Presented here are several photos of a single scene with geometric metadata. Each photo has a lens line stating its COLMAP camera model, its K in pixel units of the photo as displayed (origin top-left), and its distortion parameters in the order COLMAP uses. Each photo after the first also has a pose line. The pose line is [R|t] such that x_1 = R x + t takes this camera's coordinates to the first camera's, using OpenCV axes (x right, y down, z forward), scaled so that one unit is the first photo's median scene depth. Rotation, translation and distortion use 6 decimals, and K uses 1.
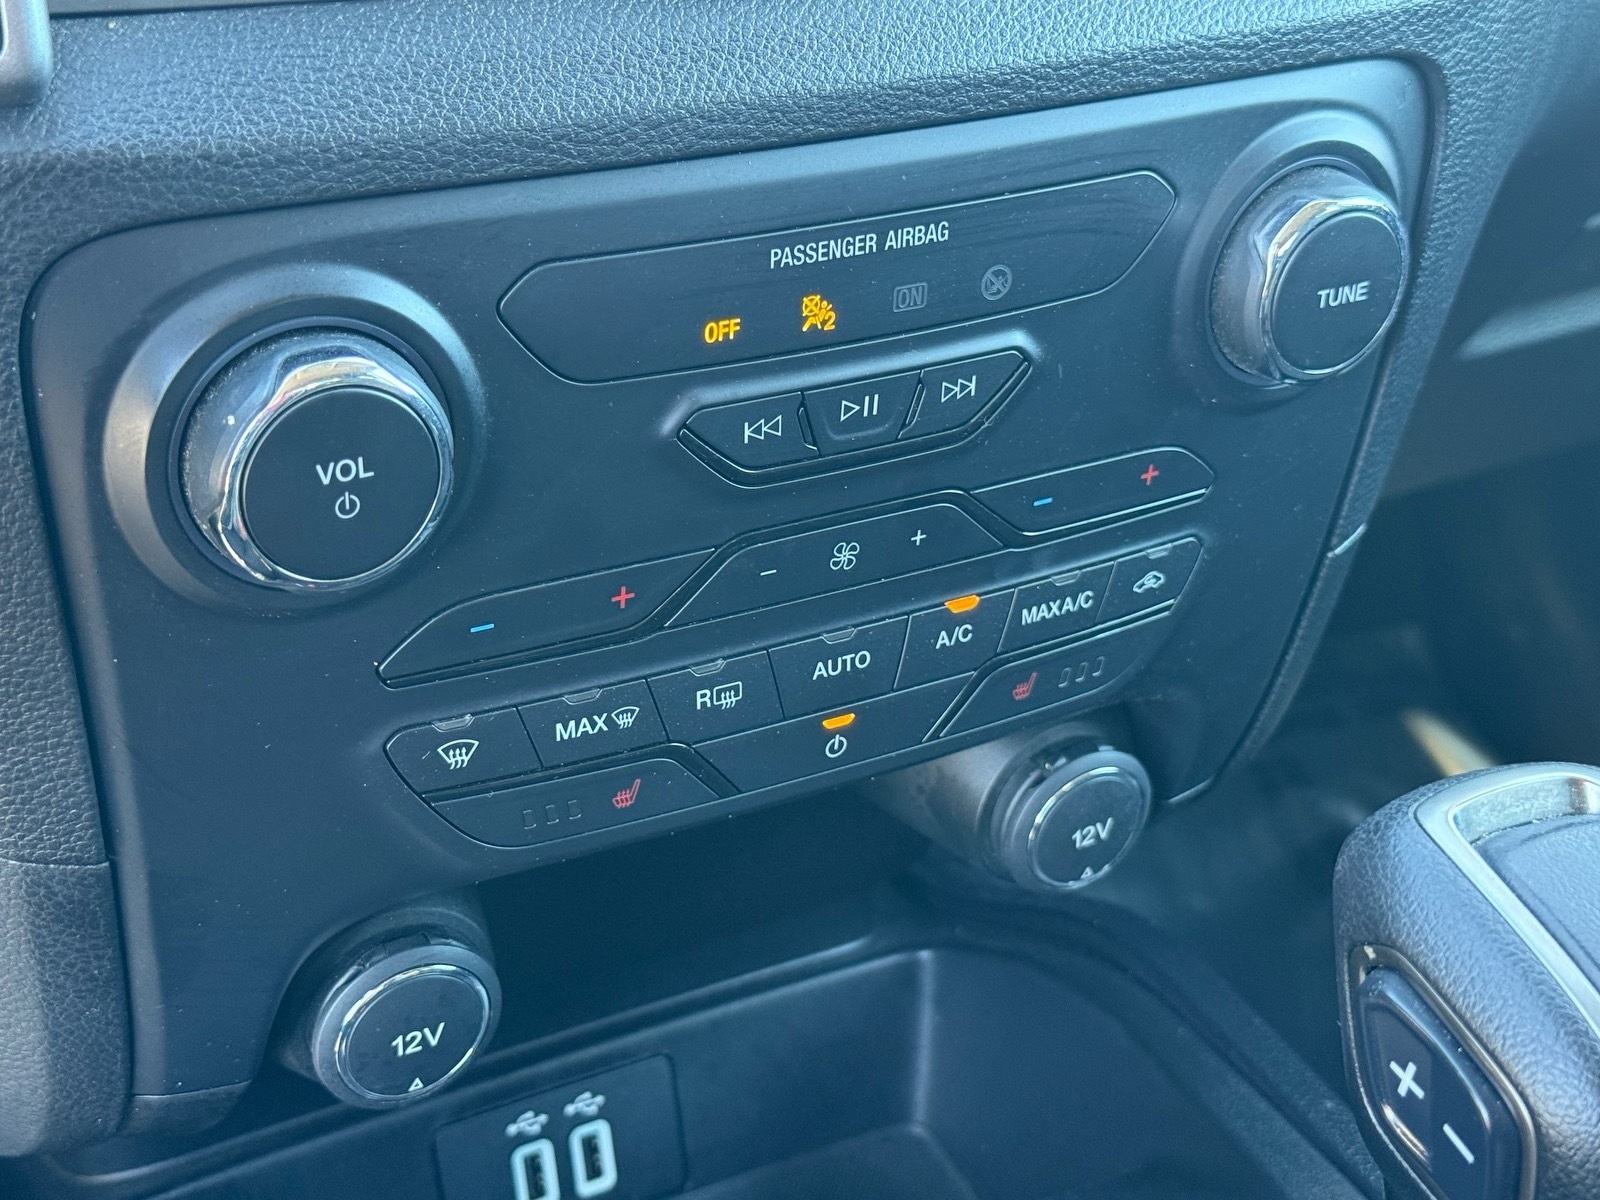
lens RADIAL K [[2363.1, 0, 794.2], [0, 2363.1, 636.0], [0, 0, 1]] dist [0.227852, 0.000000]
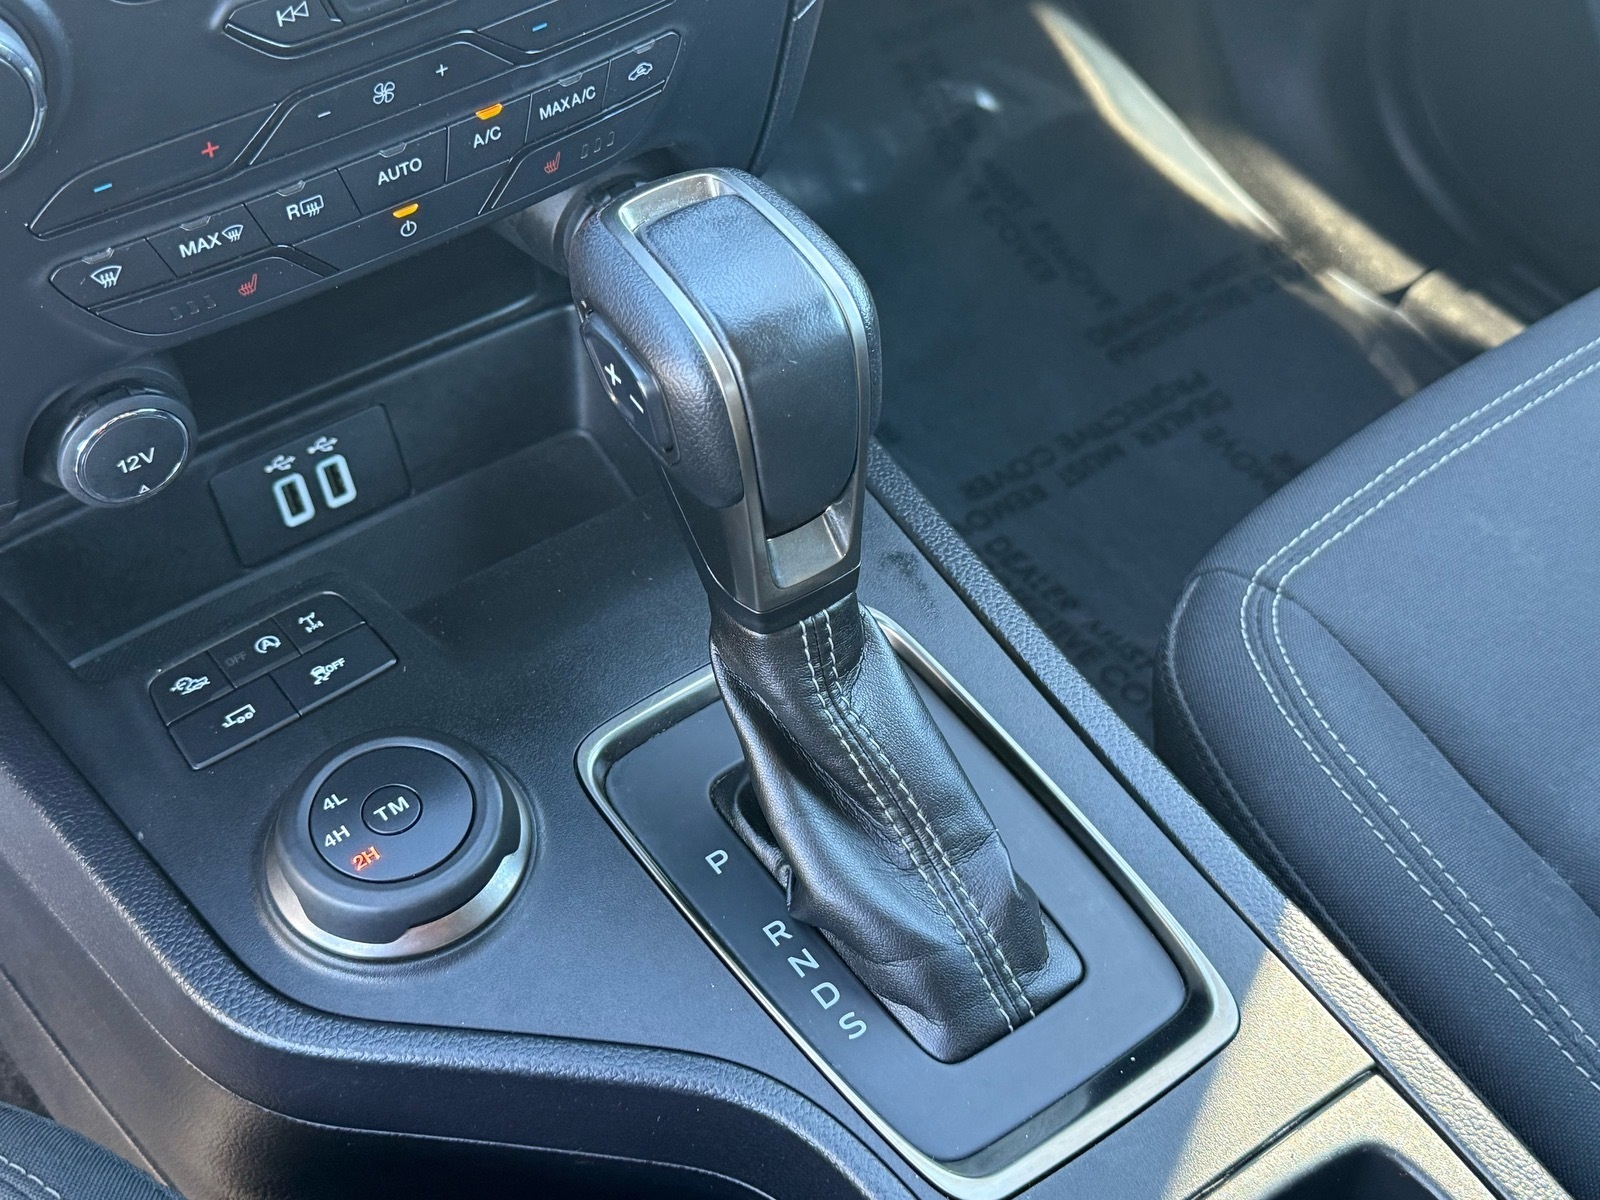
lens RADIAL K [[2023.5, 0, 794.3], [0, 2023.5, 605.8], [0, 0, 1]] dist [0.078432, 0.000000]
pose [[0.994562, -0.093931, 0.044990, 0.164702], [0.072445, 0.934275, 0.349116, -0.141850], [-0.074826, -0.343958, 0.935999, -0.179741]]
